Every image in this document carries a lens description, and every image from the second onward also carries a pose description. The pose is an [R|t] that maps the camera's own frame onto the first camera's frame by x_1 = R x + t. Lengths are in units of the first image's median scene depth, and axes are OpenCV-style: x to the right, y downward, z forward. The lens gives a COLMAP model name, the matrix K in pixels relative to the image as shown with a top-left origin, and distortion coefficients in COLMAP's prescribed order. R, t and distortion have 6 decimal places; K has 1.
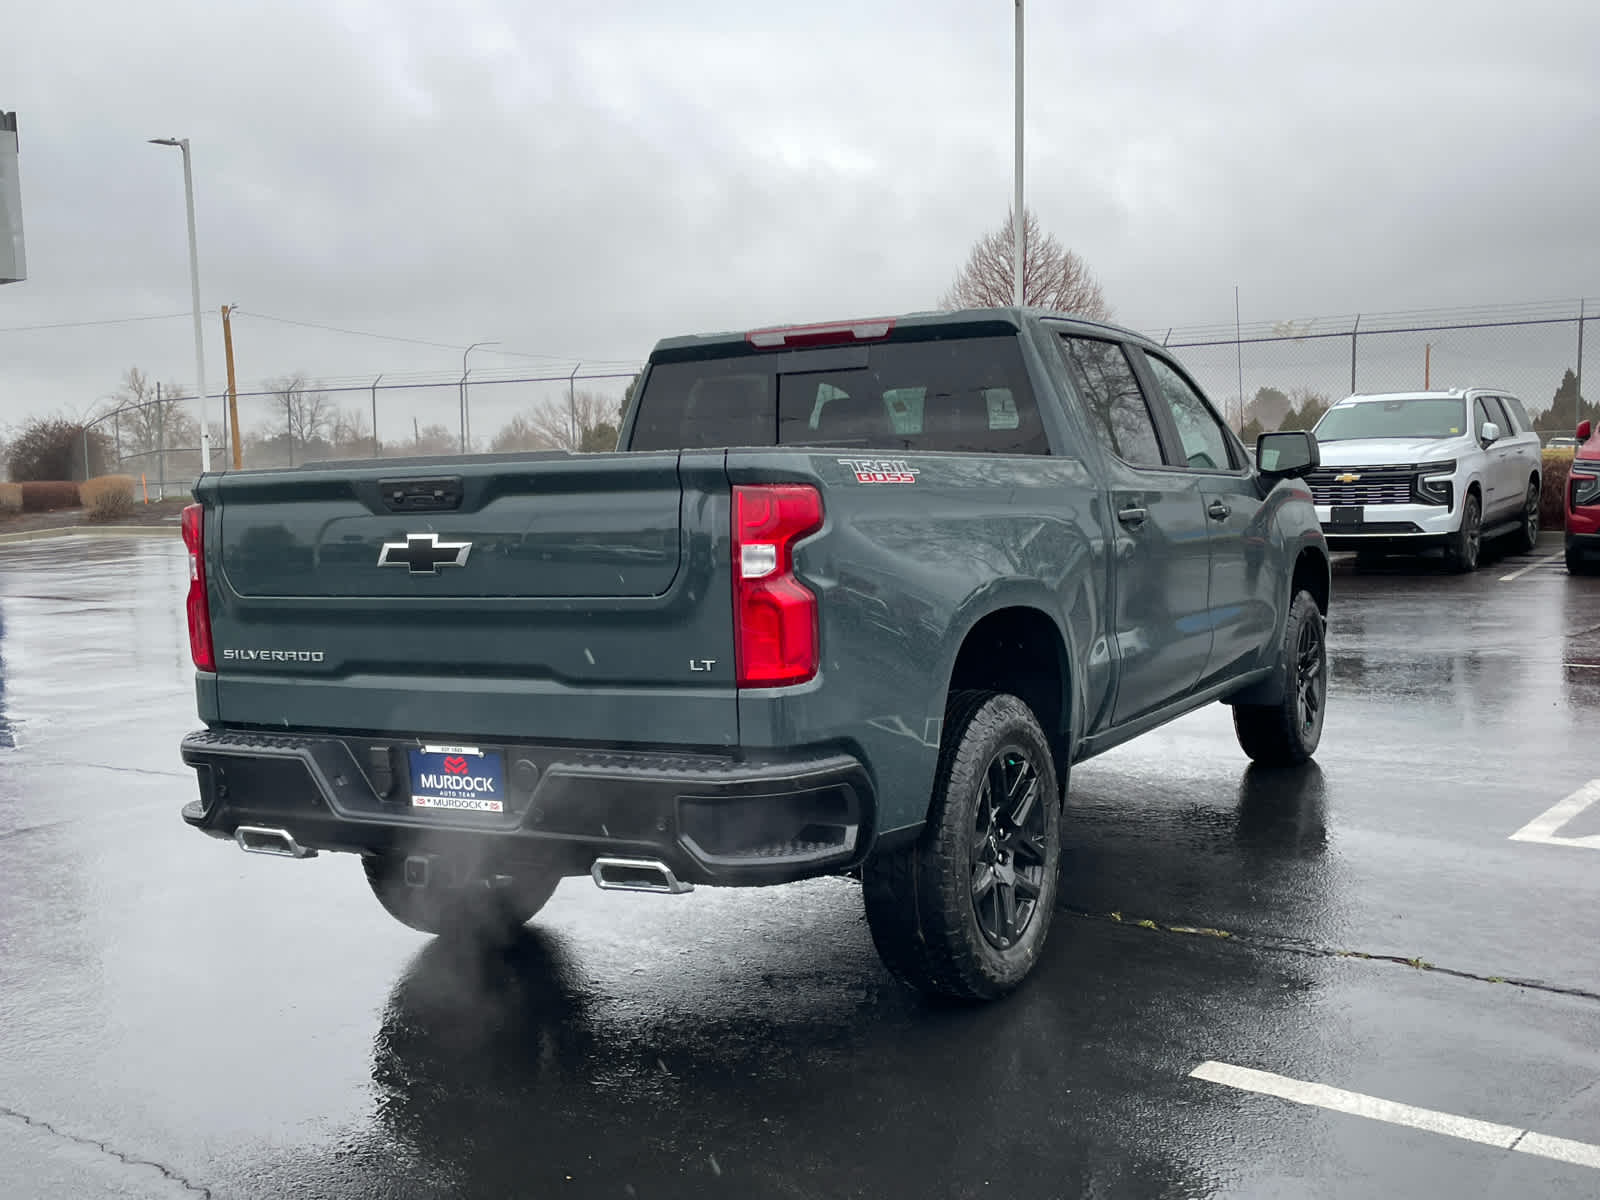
lens RADIAL K [[1626.2, 0, 823.8], [0, 1626.2, 630.8], [0, 0, 1]] dist [0.106686, -0.176060]
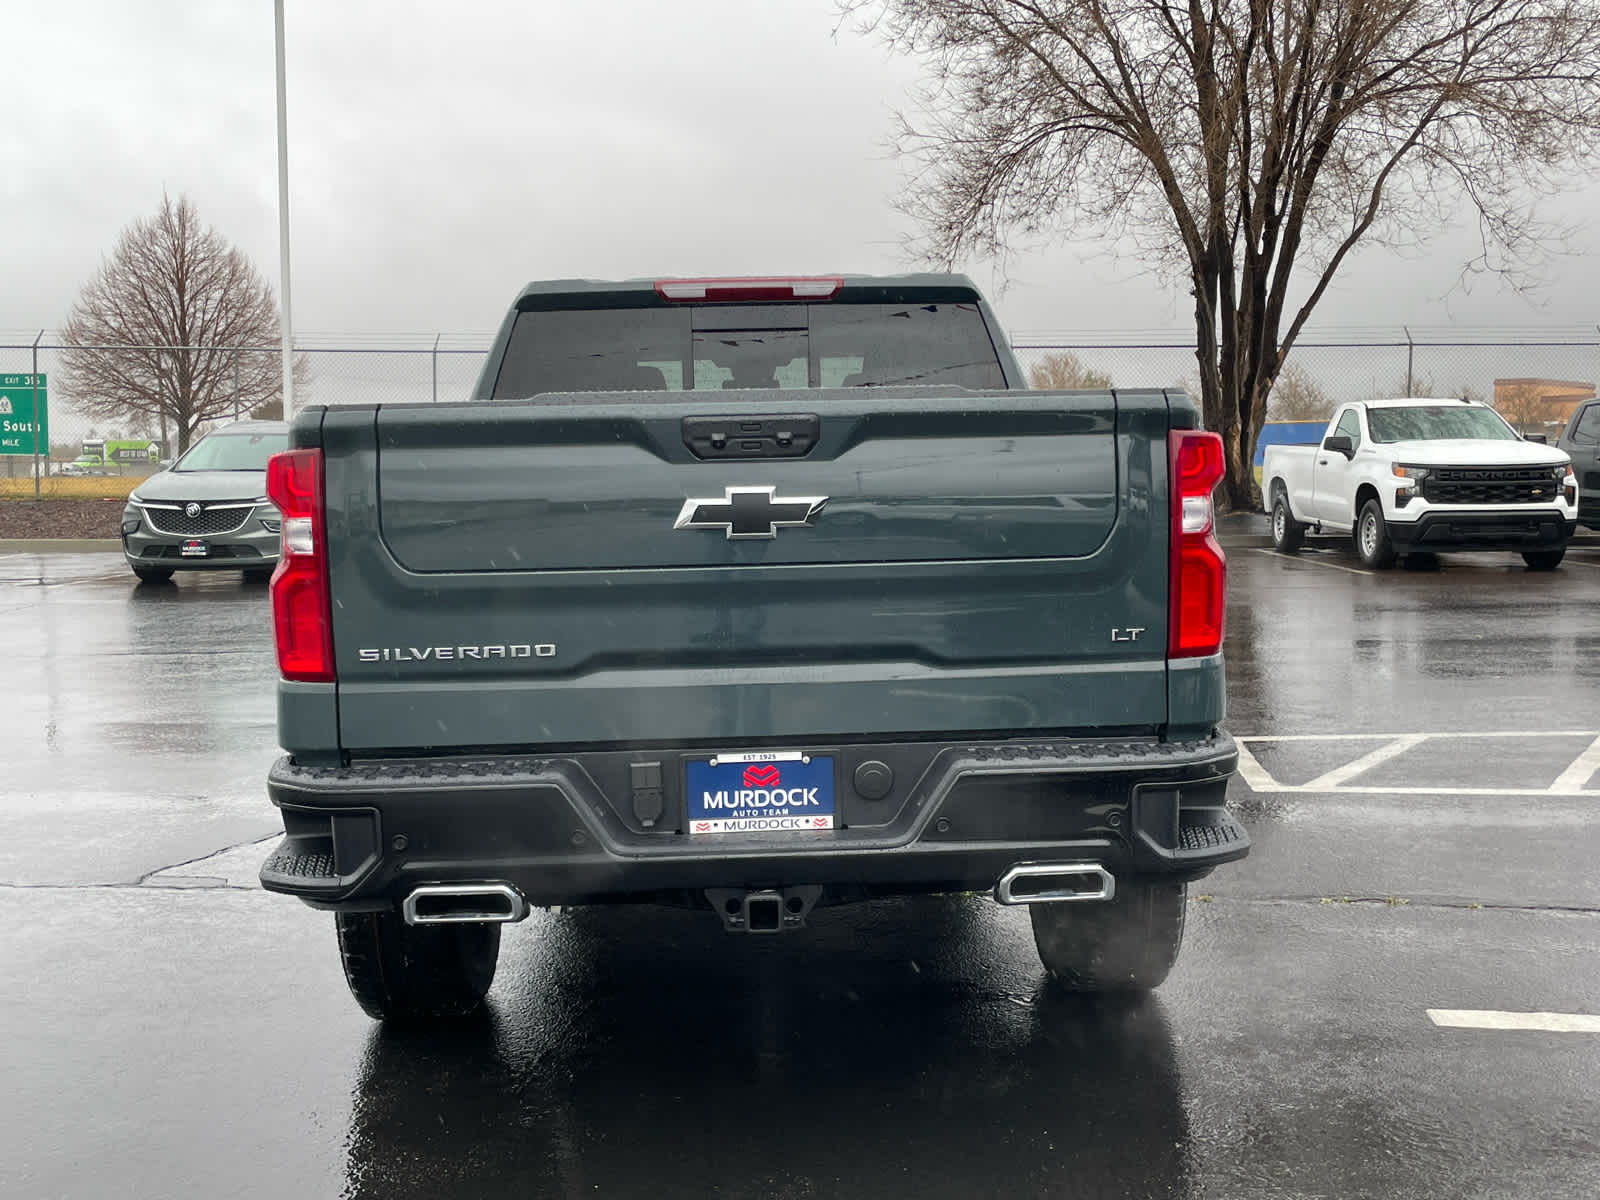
lens RADIAL K [[1625.5, 0, 821.4], [0, 1625.5, 601.4], [0, 0, 1]] dist [0.109528, -0.150382]
pose [[0.861291, -0.022669, 0.507606, -0.555571], [0.037133, 0.999141, -0.018385, 0.011312], [-0.506753, 0.034684, 0.861393, 0.270990]]
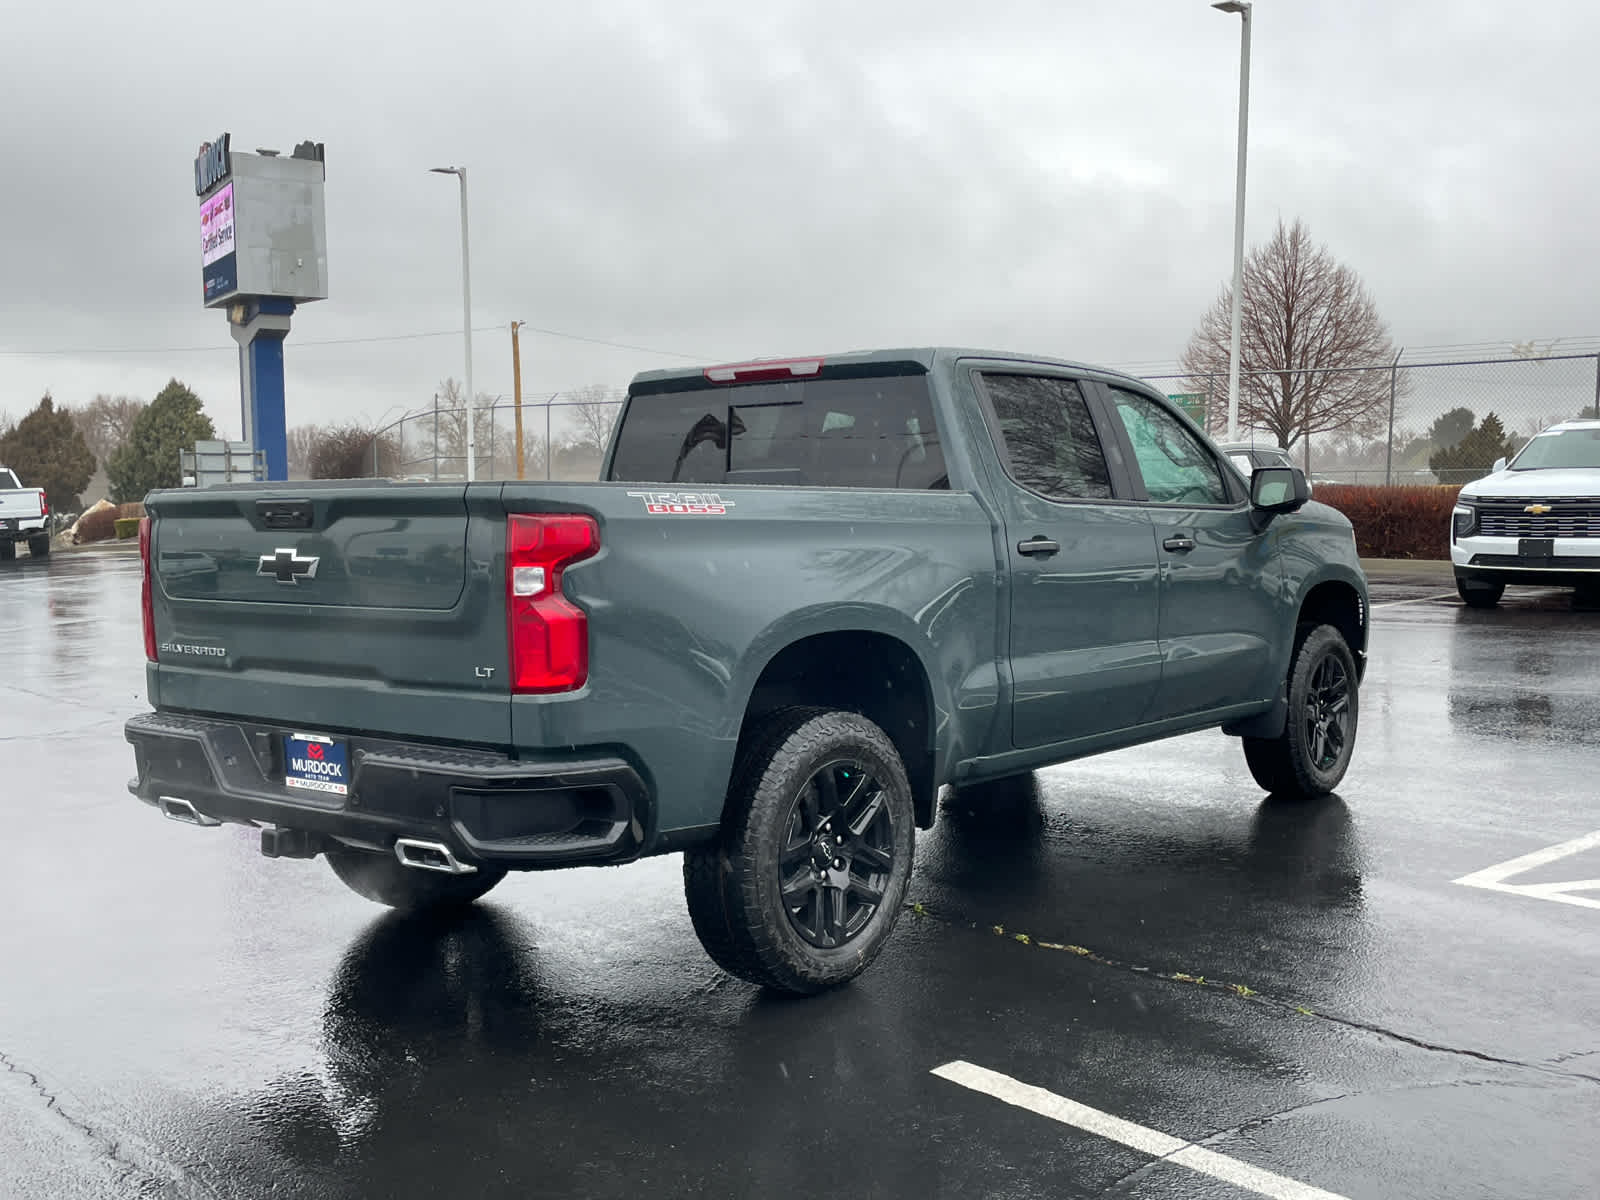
lens RADIAL K [[1626.2, 0, 823.8], [0, 1626.2, 630.8], [0, 0, 1]] dist [0.106686, -0.176060]
pose [[0.984573, 0.035802, -0.171271, 0.292408], [-0.037138, 0.999300, -0.004605, -0.009196], [0.170986, 0.010895, 0.985213, -0.063313]]
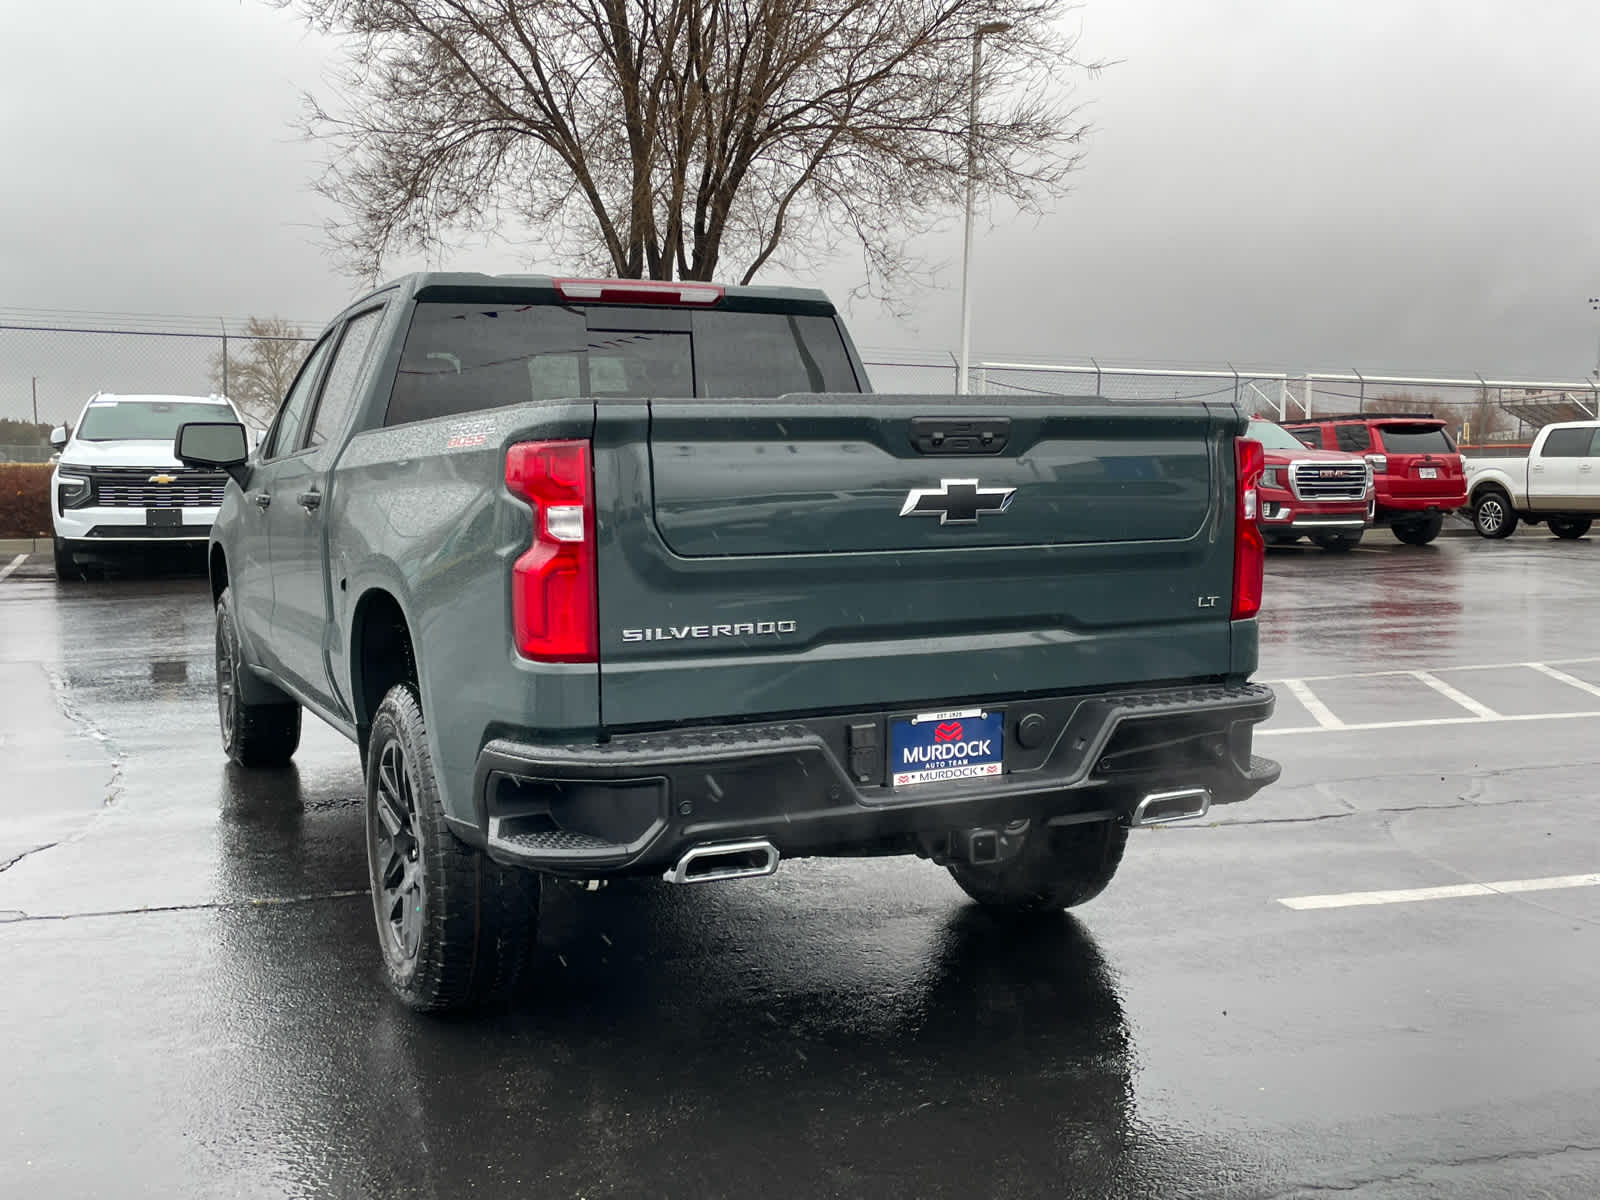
lens RADIAL K [[1625.5, 0, 821.4], [0, 1625.5, 601.4], [0, 0, 1]] dist [0.109528, -0.150382]
pose [[0.584088, -0.038741, 0.810765, -0.927104], [0.062833, 0.998021, 0.002423, 0.002026], [-0.809254, 0.049527, 0.585367, 0.477380]]
